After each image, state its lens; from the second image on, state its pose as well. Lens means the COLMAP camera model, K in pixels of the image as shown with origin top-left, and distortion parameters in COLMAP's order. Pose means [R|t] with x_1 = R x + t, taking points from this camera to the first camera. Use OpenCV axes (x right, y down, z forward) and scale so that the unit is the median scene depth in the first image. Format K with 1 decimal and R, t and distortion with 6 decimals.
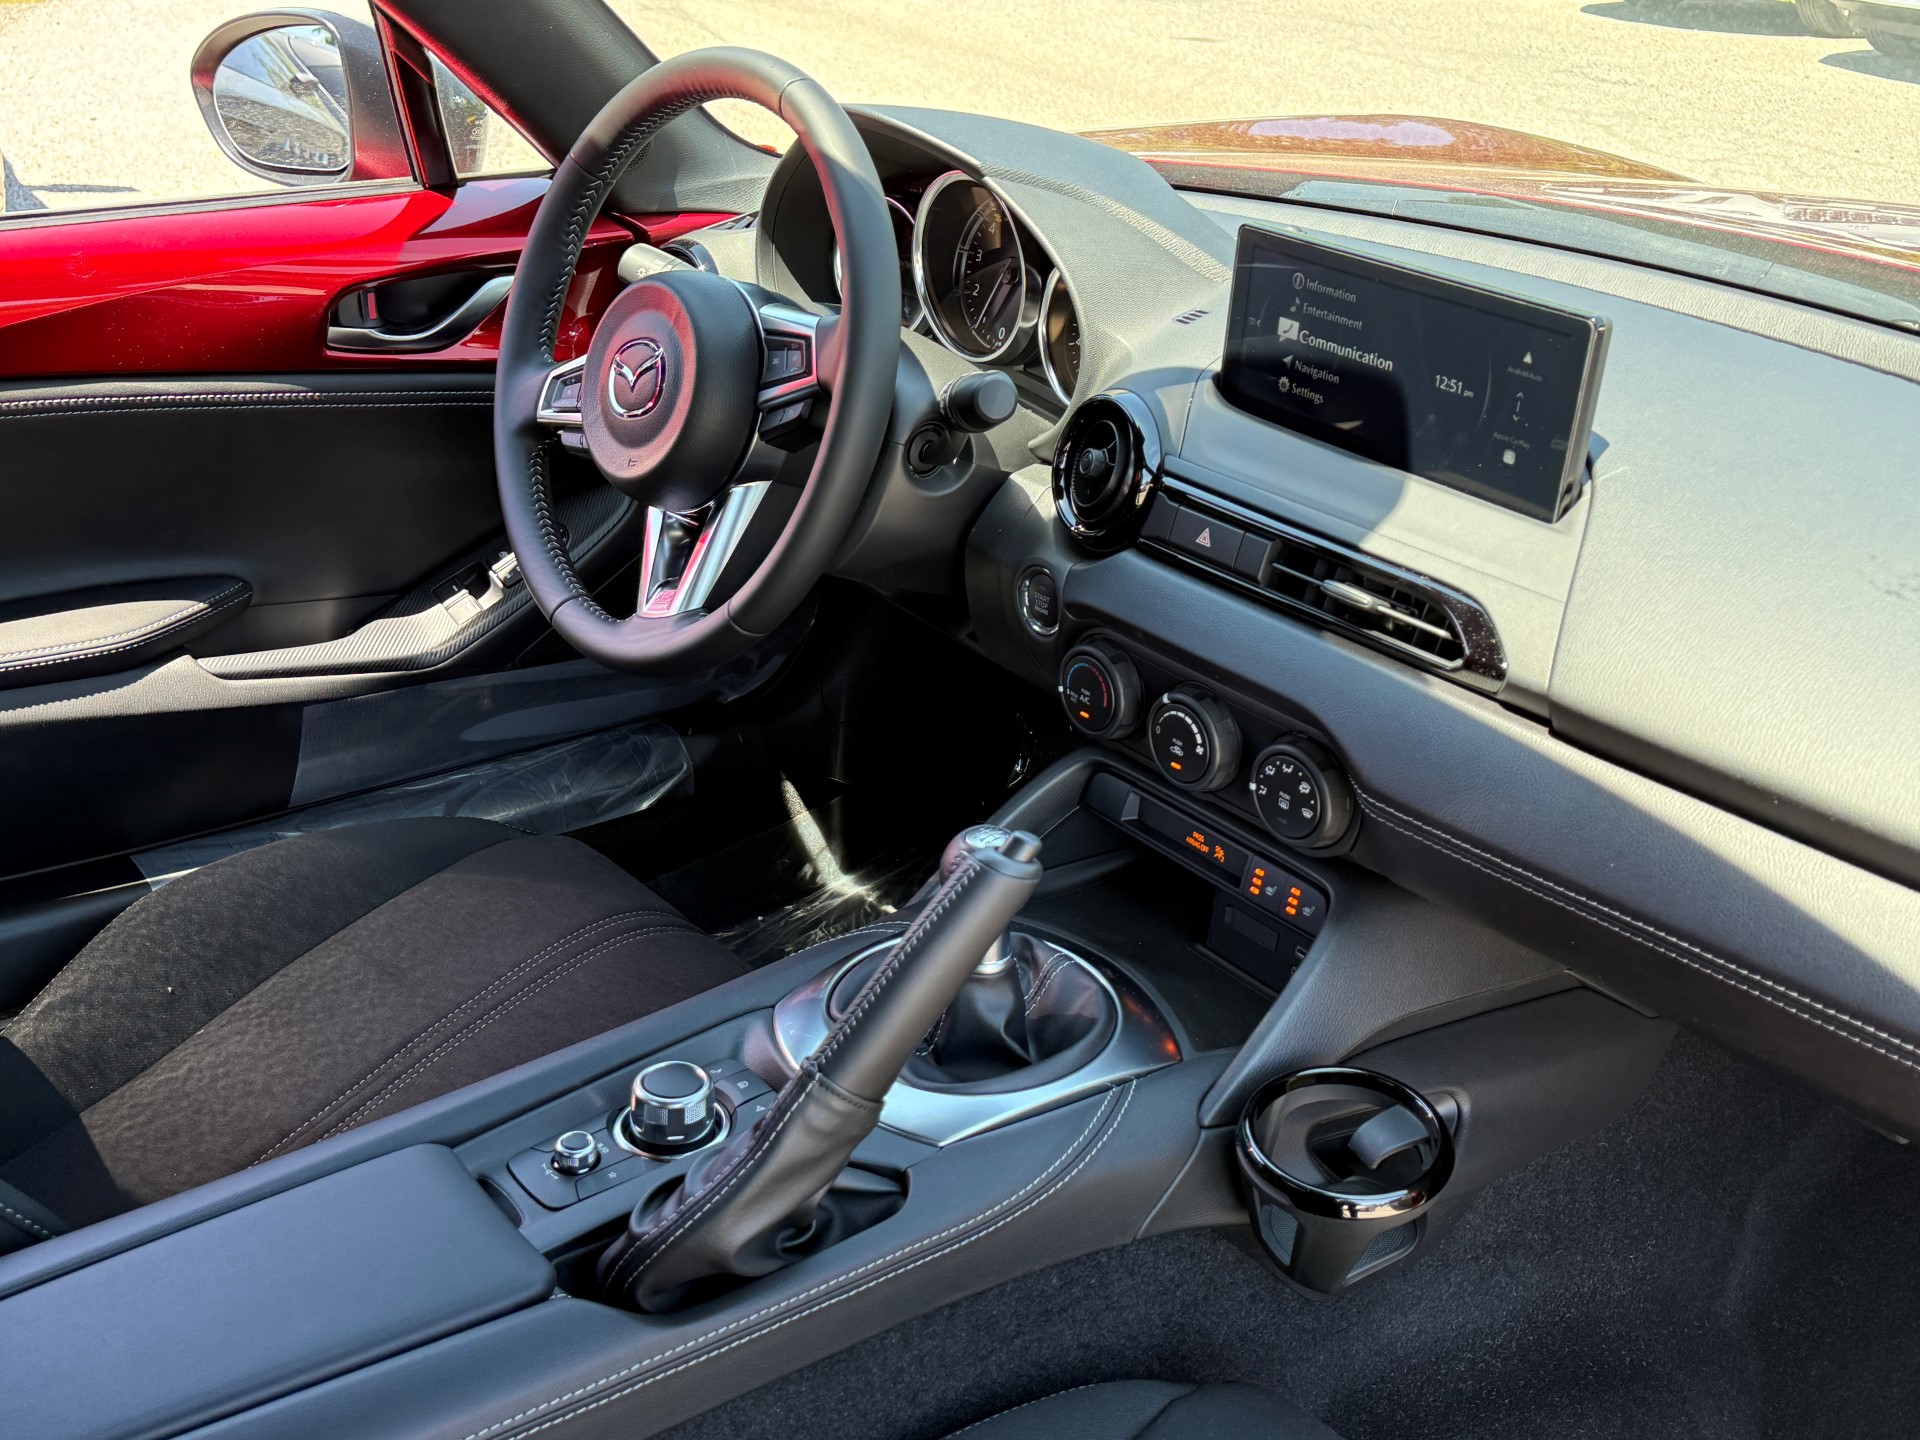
lens RADIAL K [[1973.3, 0, 962.7], [0, 1973.3, 735.2], [0, 0, 1]] dist [0.121309, 0.000000]
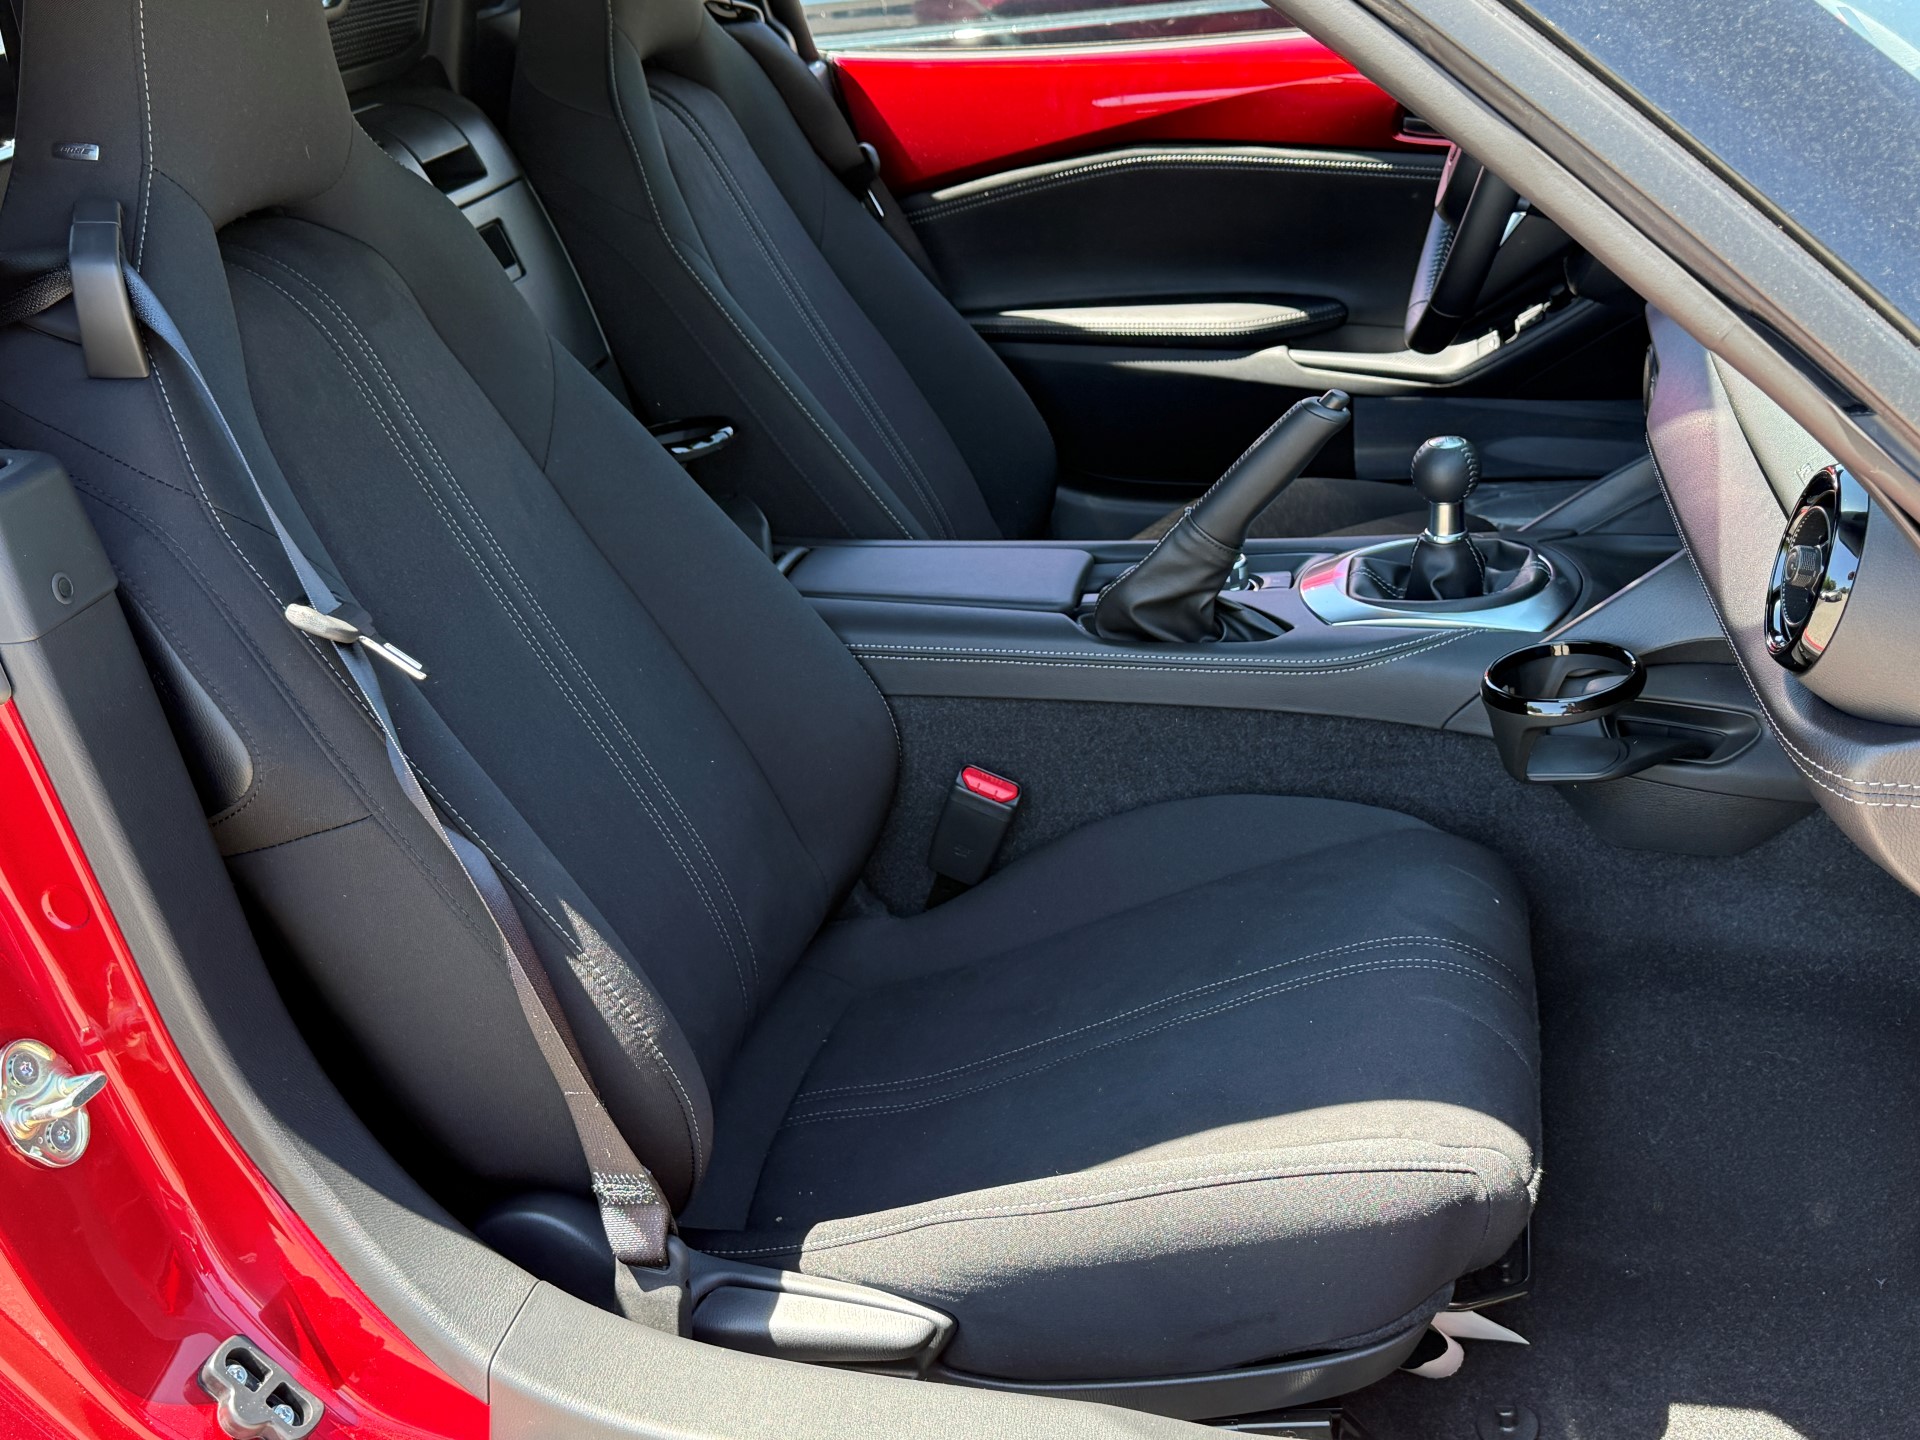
lens RADIAL K [[2068.3, 0, 956.2], [0, 2068.3, 728.4], [0, 0, 1]] dist [0.121707, 0.000000]
pose [[0.627769, 0.235405, -0.741950, 0.878881], [-0.226896, 0.967121, 0.114869, 0.146501], [0.744597, 0.096235, 0.660541, -0.215993]]
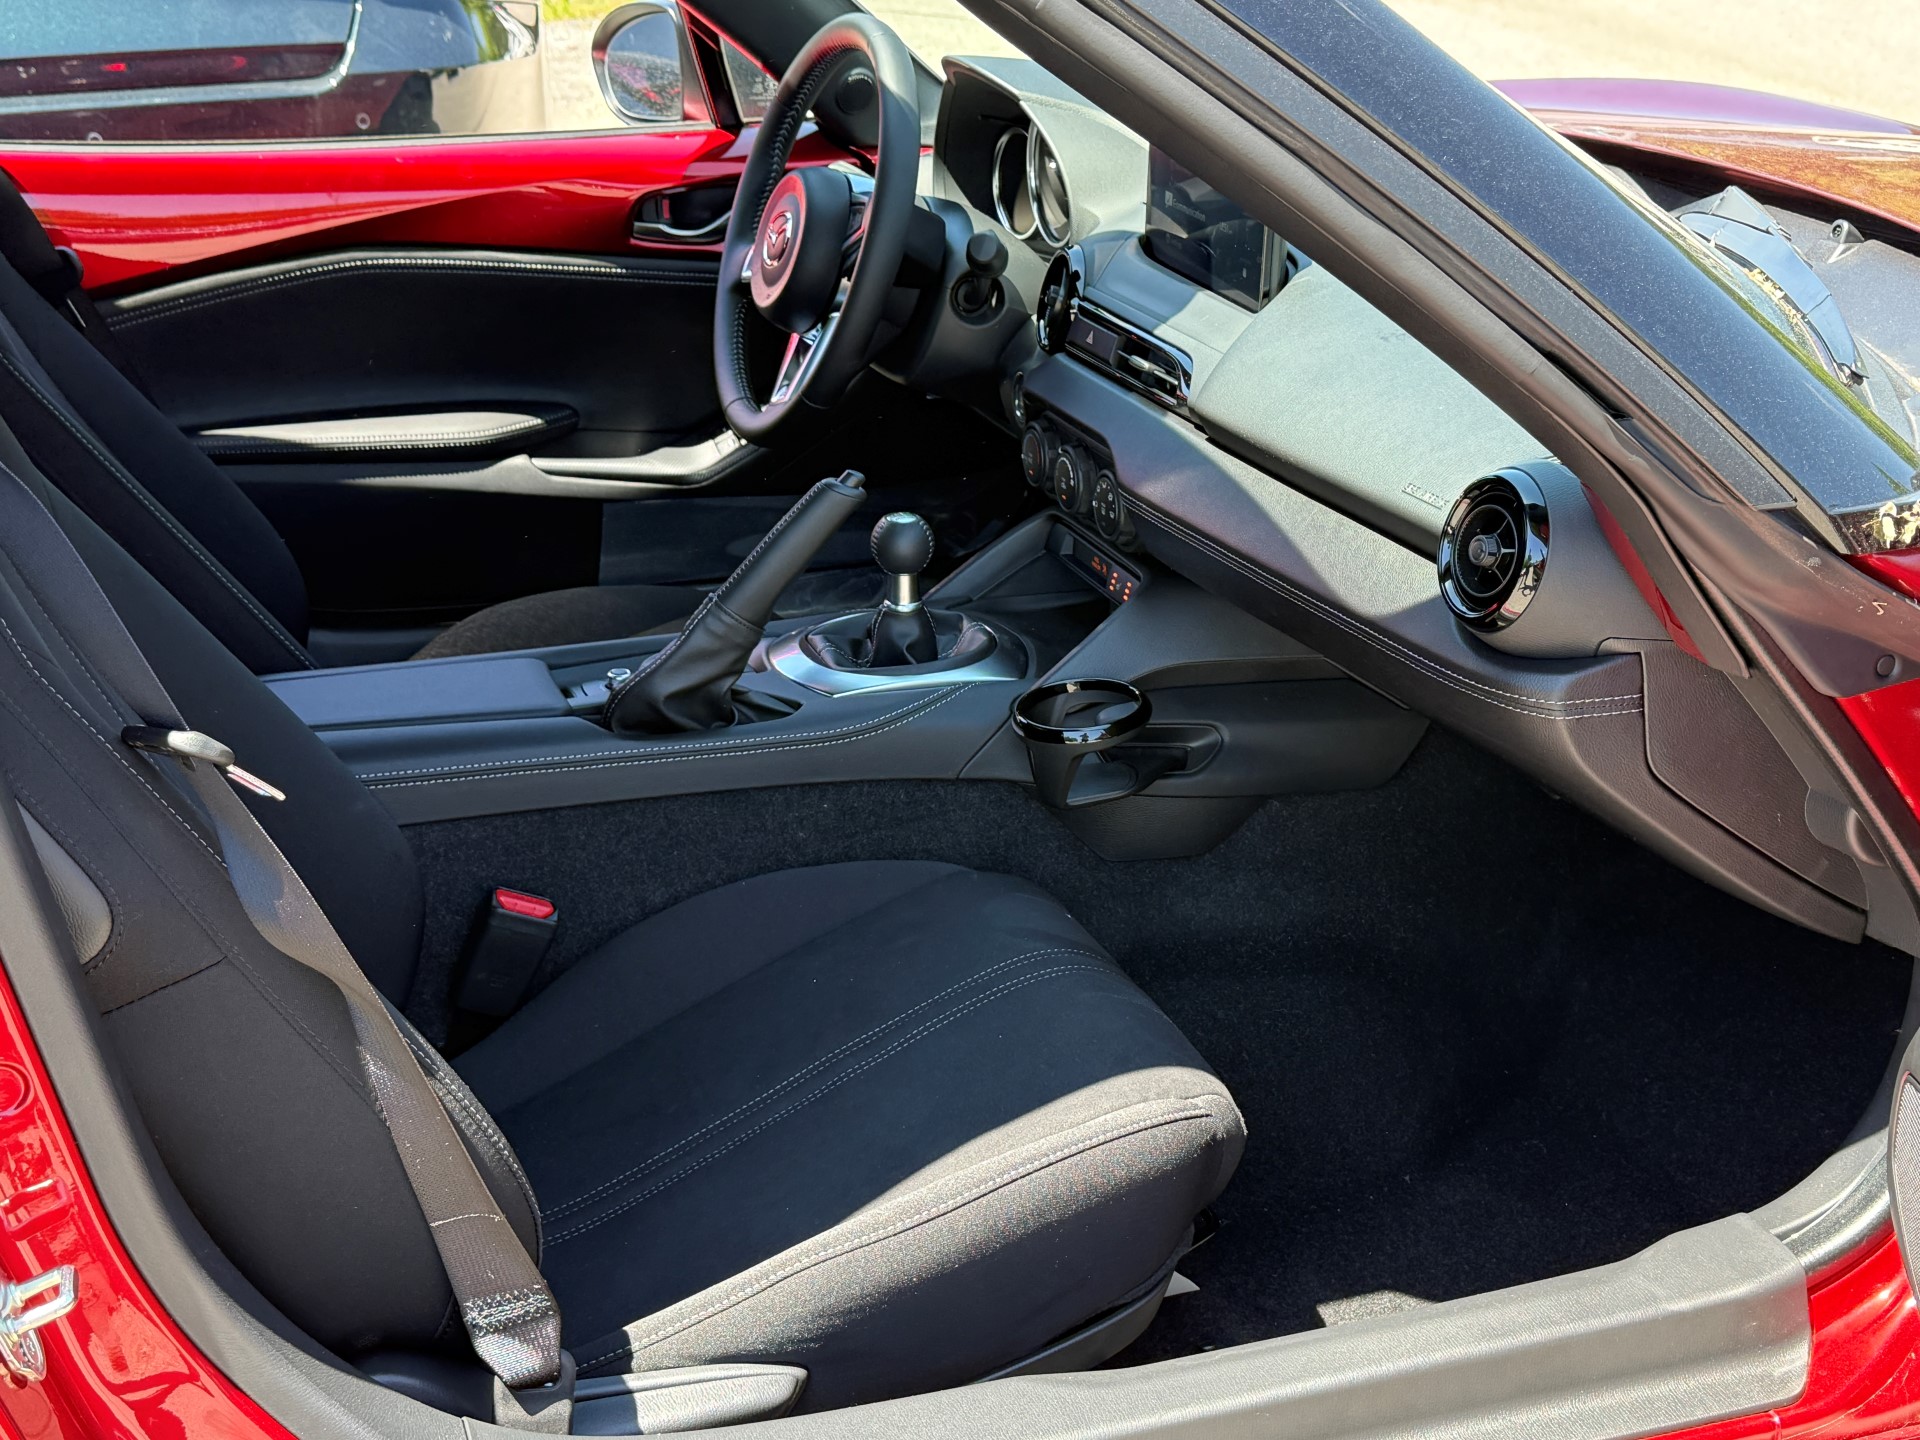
lens RADIAL K [[2502.0, 0, 962.1], [0, 2502.0, 731.1], [0, 0, 1]] dist [0.142605, 0.000000]
pose [[0.946421, 0.076126, -0.313835, 0.621612], [-0.100174, 0.993086, -0.061203, 0.303274], [0.307006, 0.089362, 0.947503, -0.735910]]
